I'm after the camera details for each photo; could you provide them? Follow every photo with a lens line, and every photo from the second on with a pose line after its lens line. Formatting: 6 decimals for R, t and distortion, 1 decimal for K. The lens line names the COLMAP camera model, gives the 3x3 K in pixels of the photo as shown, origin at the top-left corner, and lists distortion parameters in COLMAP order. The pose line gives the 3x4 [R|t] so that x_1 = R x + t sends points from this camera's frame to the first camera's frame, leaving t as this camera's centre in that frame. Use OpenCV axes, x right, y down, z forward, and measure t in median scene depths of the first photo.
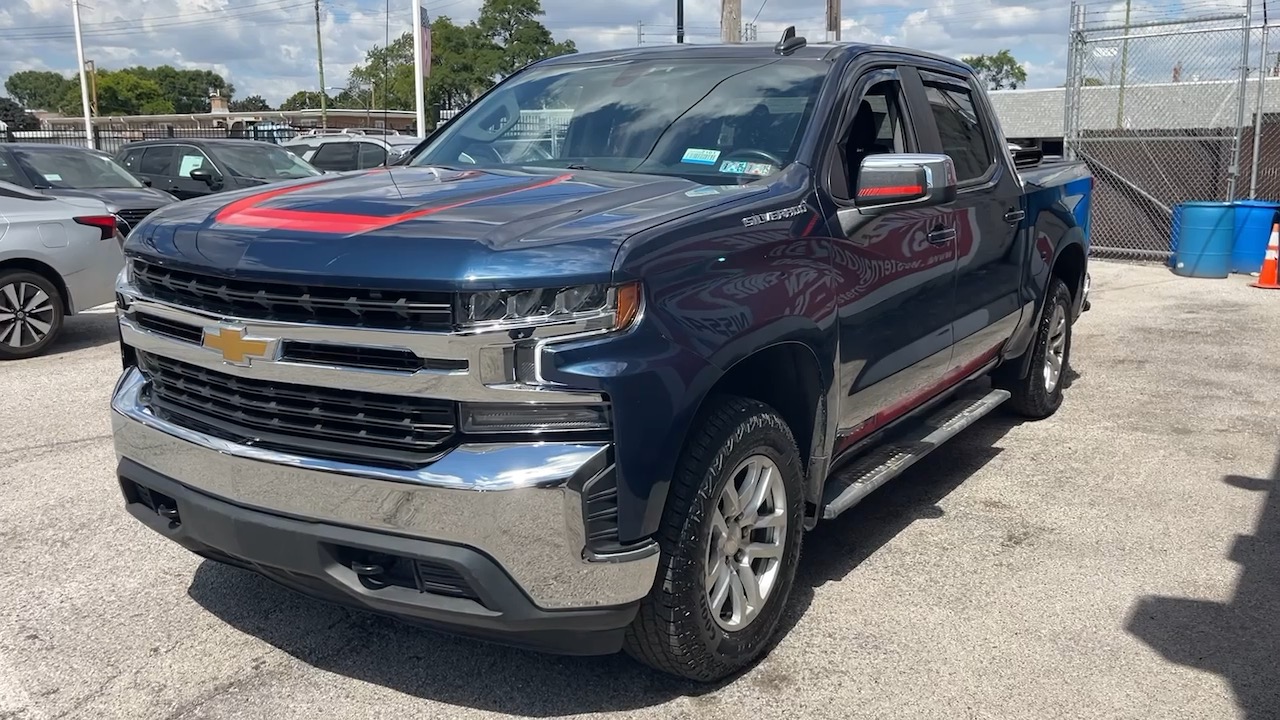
lens RADIAL K [[1108.7, 0, 635.6], [0, 1108.7, 370.7], [0, 0, 1]] dist [0.034776, -0.028566]
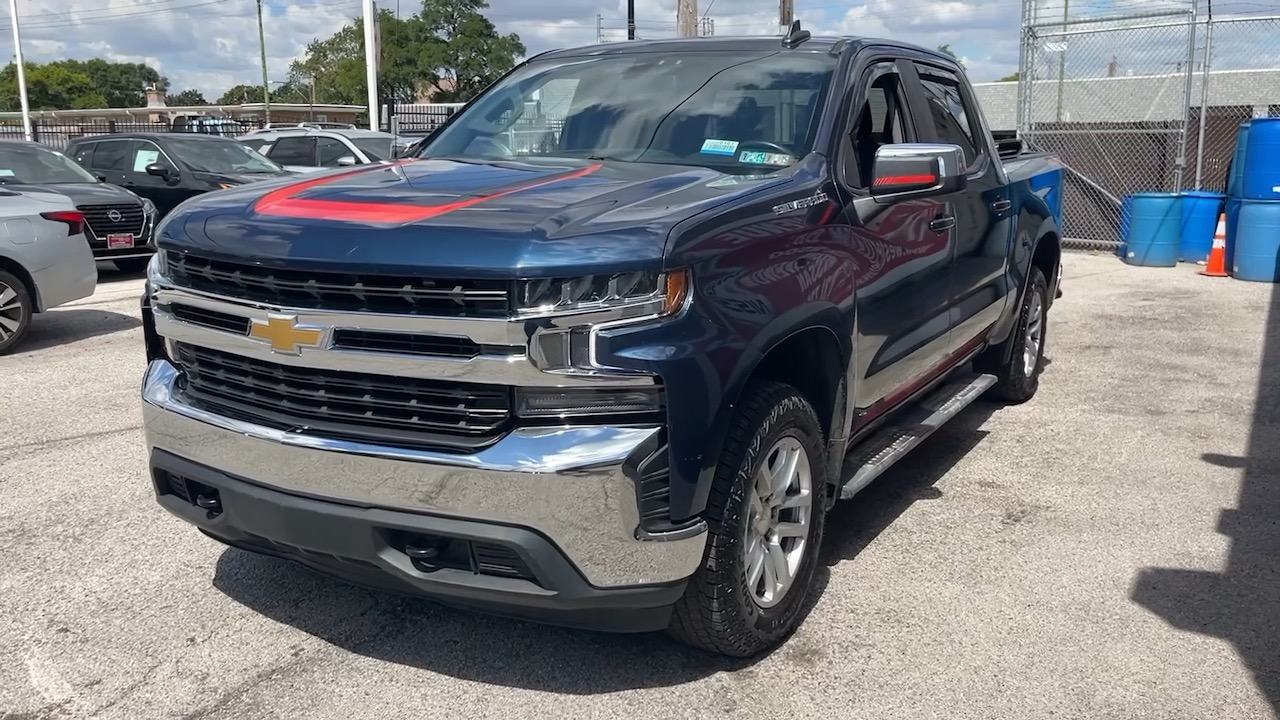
lens RADIAL K [[1108.7, 0, 635.6], [0, 1108.7, 370.7], [0, 0, 1]] dist [0.034776, -0.028566]
pose [[0.998785, -0.012332, 0.047704, -0.070411], [0.012099, 0.999913, 0.005170, 0.006886], [-0.047763, -0.004586, 0.998848, -0.019689]]
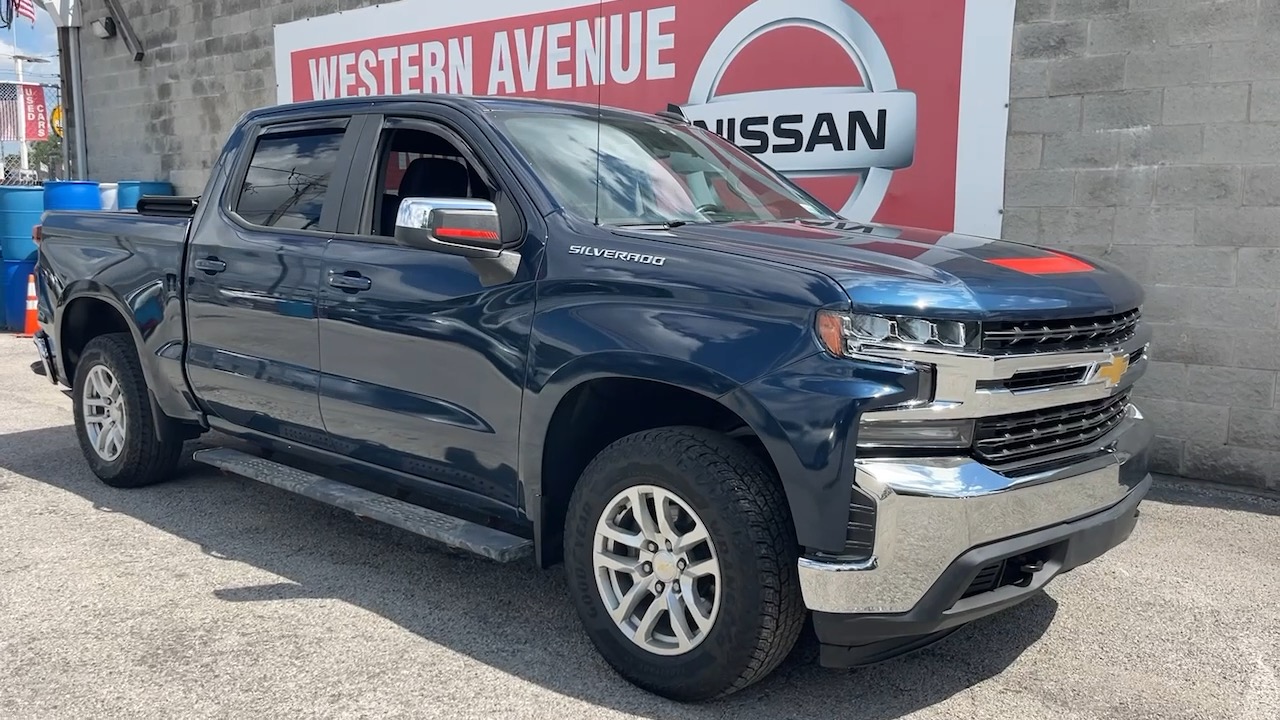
lens RADIAL K [[1108.7, 0, 635.6], [0, 1108.7, 370.7], [0, 0, 1]] dist [0.034776, -0.028566]
pose [[0.167409, -0.142168, 0.975583, -1.250671], [0.185402, 0.976433, 0.110477, -0.193043], [-0.968298, 0.162380, 0.189822, 0.991940]]
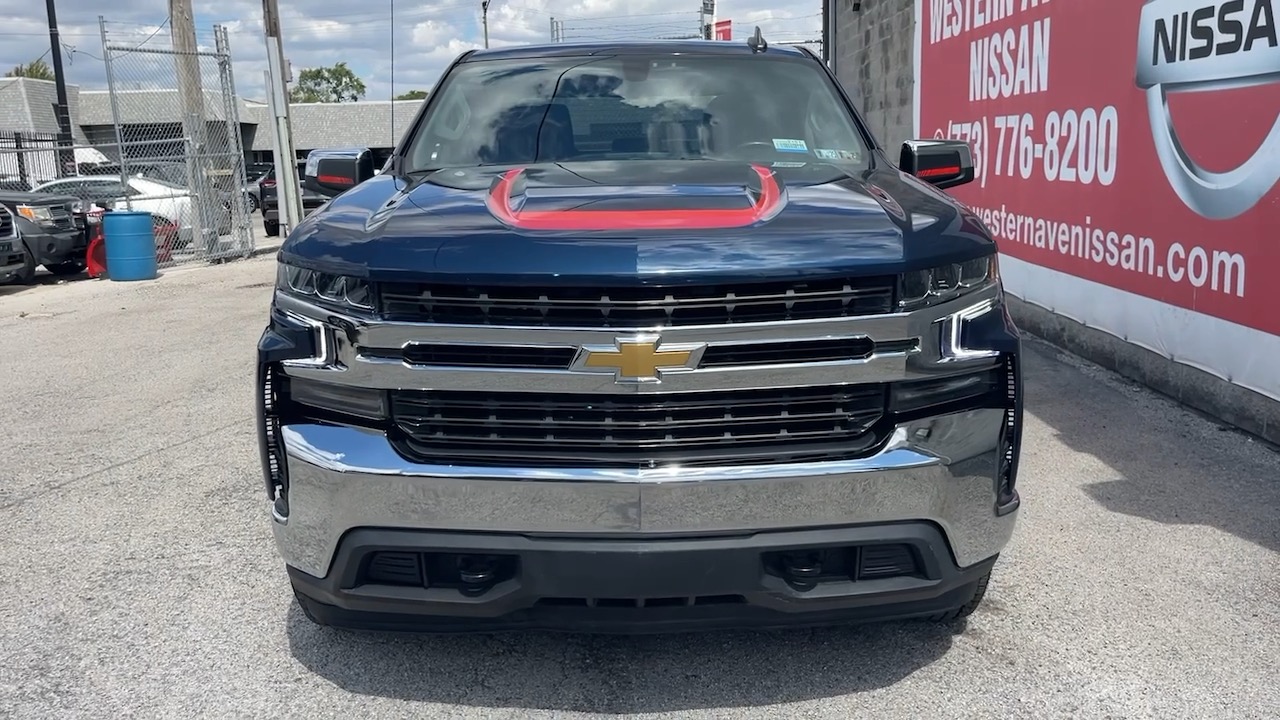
lens RADIAL K [[1109.5, 0, 636.6], [0, 1109.5, 372.9], [0, 0, 1]] dist [0.031836, -0.021509]
pose [[0.843631, -0.127437, 0.521580, -0.648658], [0.131686, 0.990864, 0.029101, -0.030044], [-0.520524, 0.044134, 0.852706, 0.188550]]
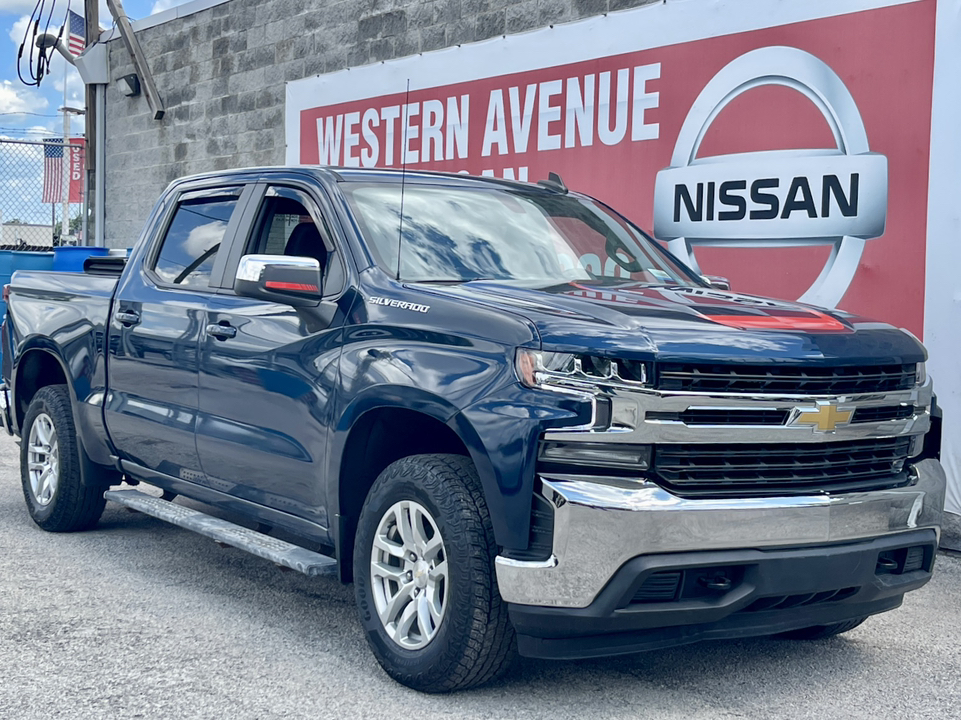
lens RADIAL K [[1485.1, 0, 480.5], [0, 1485.1, 360.0], [0, 0, 1]] dist [0.076007, -0.095617]
pose [[0.390378, -0.037357, 0.919897, -1.646492], [0.156407, 0.987343, -0.026278, -0.082317], [-0.907272, 0.154137, 0.391280, 0.529703]]
